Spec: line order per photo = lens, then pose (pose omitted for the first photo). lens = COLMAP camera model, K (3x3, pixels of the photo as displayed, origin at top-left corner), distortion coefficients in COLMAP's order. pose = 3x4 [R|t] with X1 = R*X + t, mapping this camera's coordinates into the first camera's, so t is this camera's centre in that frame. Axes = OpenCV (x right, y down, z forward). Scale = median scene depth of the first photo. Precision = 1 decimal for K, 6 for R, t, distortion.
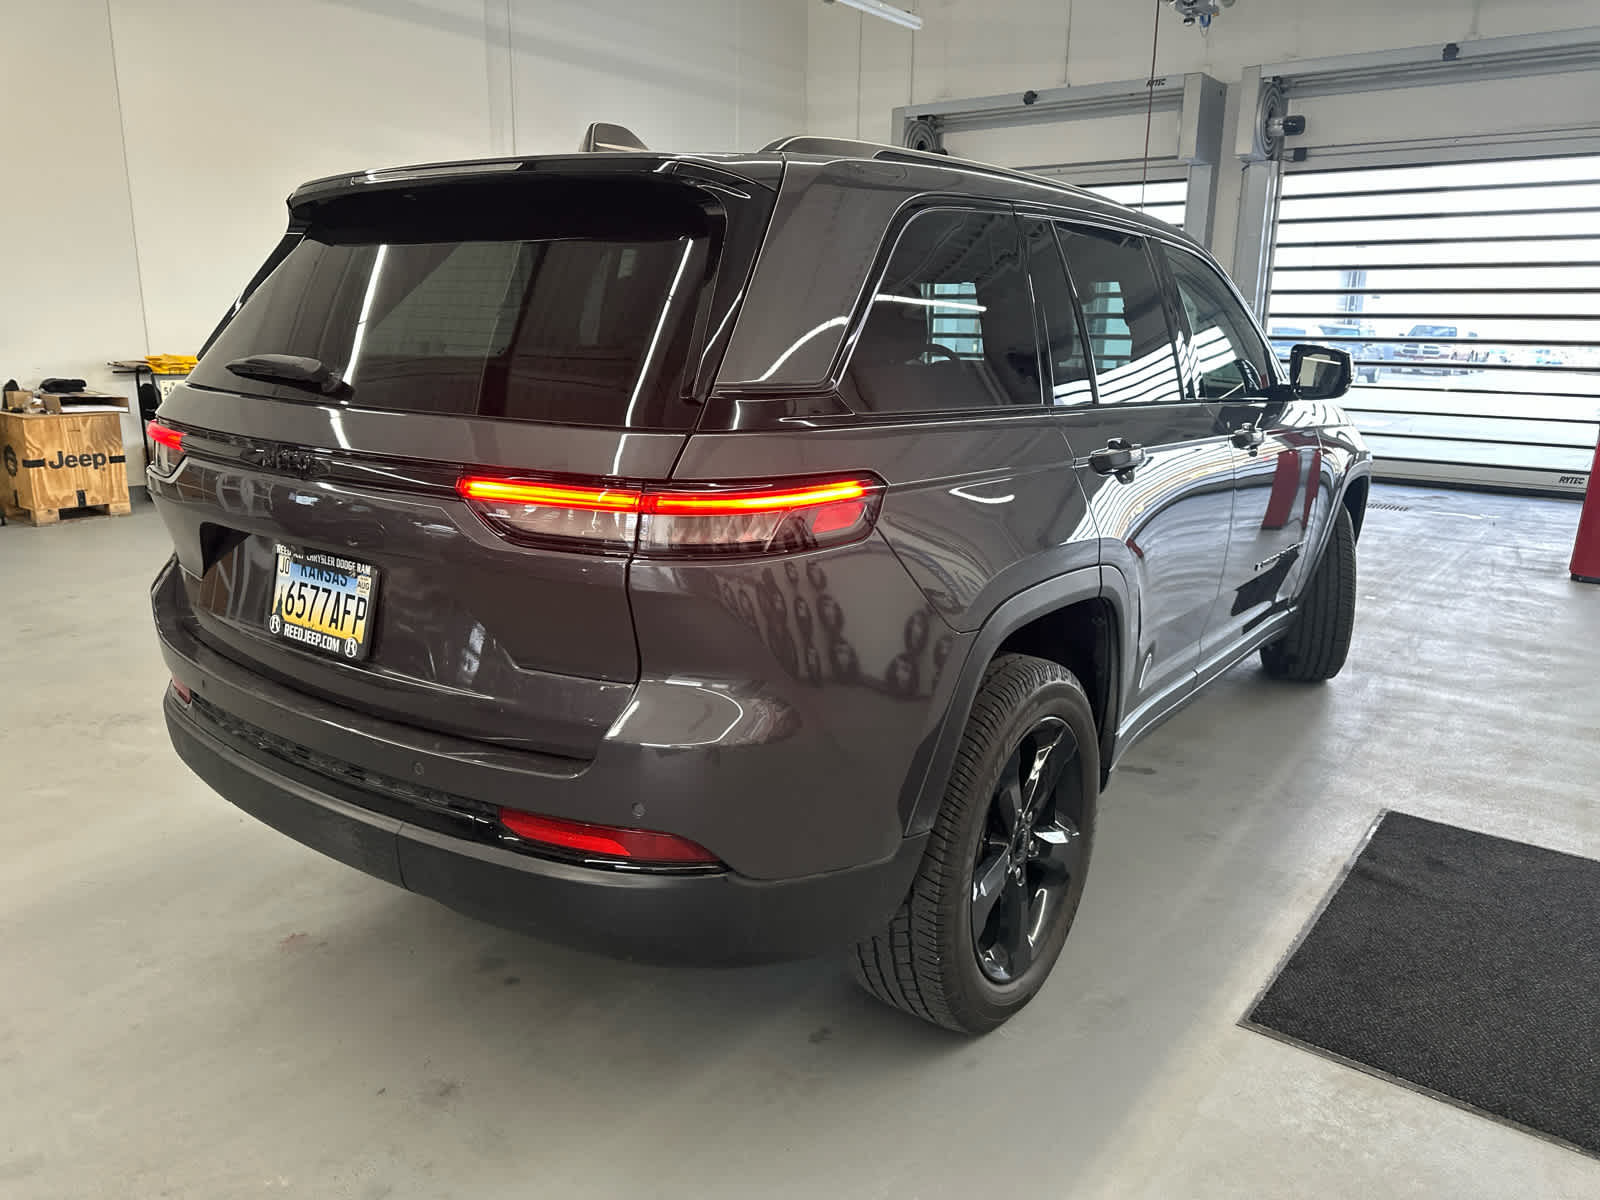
lens RADIAL K [[1160.8, 0, 800.0], [0, 1160.8, 600.0], [0, 0, 1]] dist [0.062130, -0.000527]
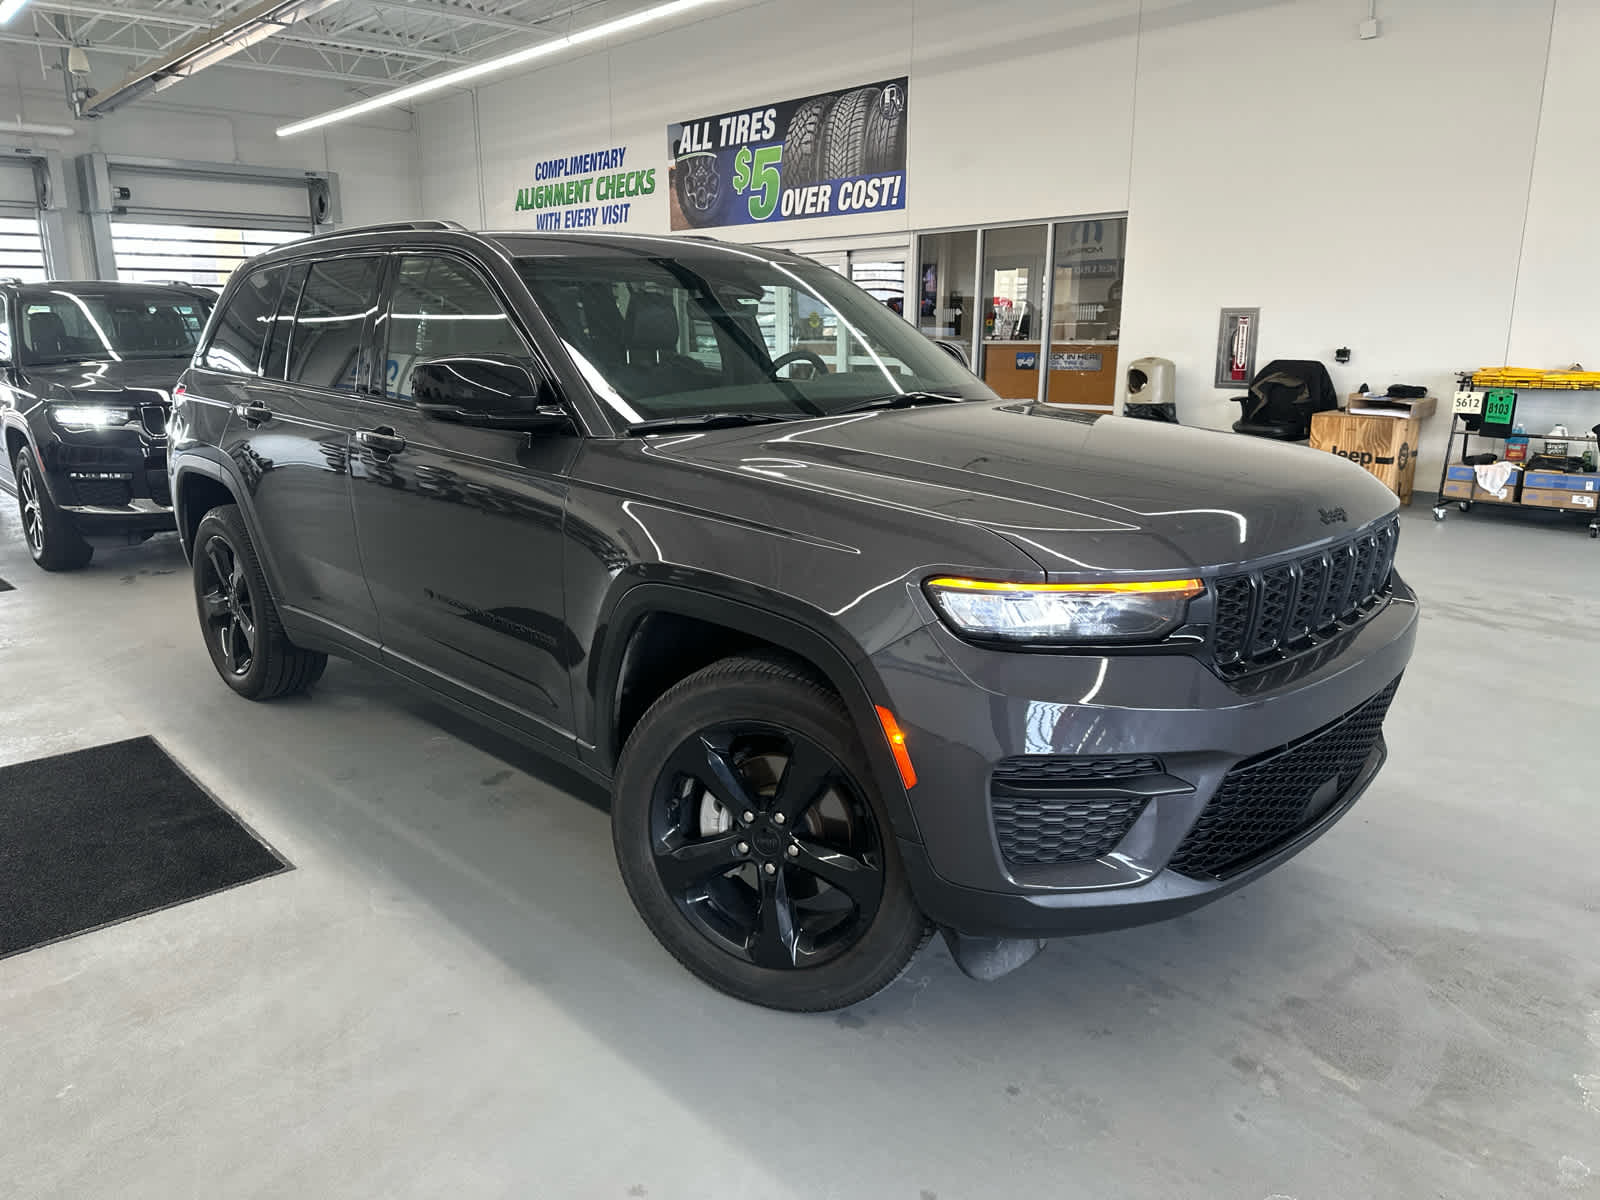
lens RADIAL K [[1198.4, 0, 823.2], [0, 1198.4, 603.3], [0, 0, 1]] dist [0.006378, -0.002795]
pose [[-0.194437, 0.205575, -0.959131, 1.153926], [-0.229391, 0.941151, 0.248224, -0.293047], [0.953716, 0.268280, -0.135837, 1.360558]]
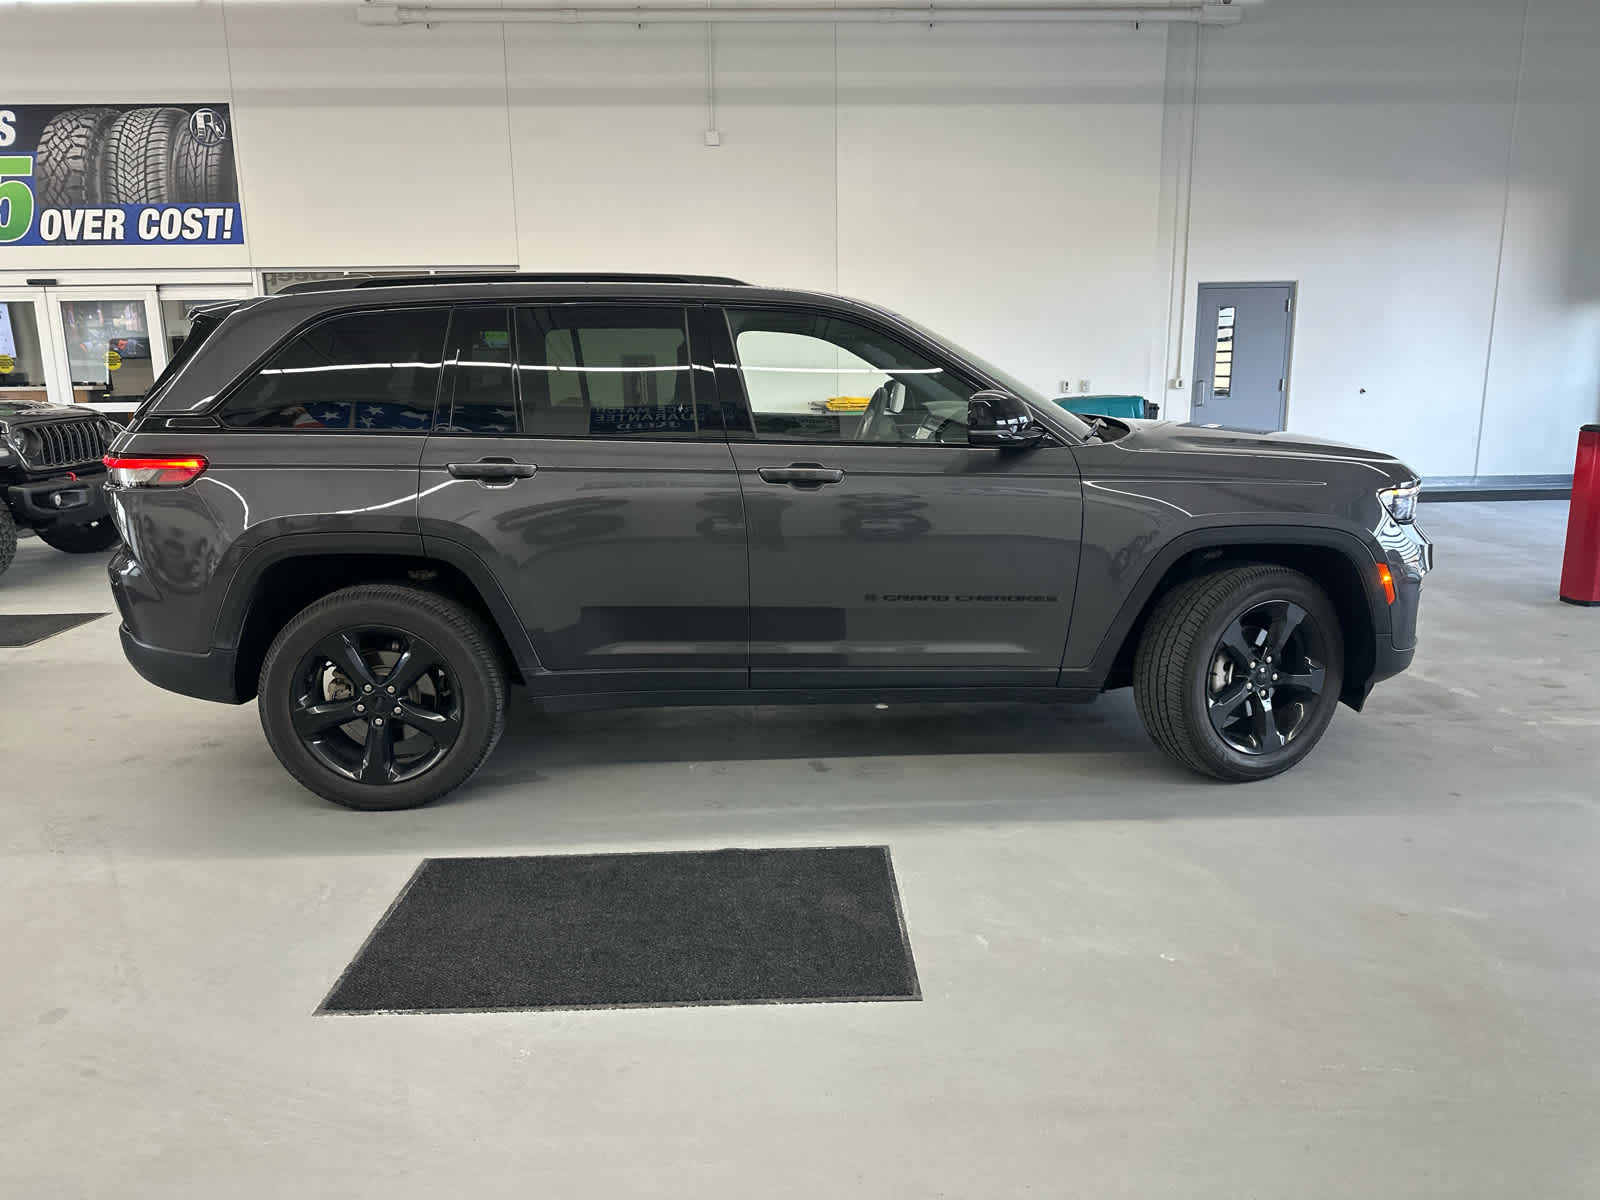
lens RADIAL K [[1198.4, 0, 823.2], [0, 1198.4, 603.3], [0, 0, 1]] dist [0.006378, -0.002795]
pose [[0.619937, 0.142455, -0.771612, 1.164786], [-0.161946, 0.985438, 0.051819, -0.069217], [0.767757, 0.092835, 0.633980, 0.265229]]
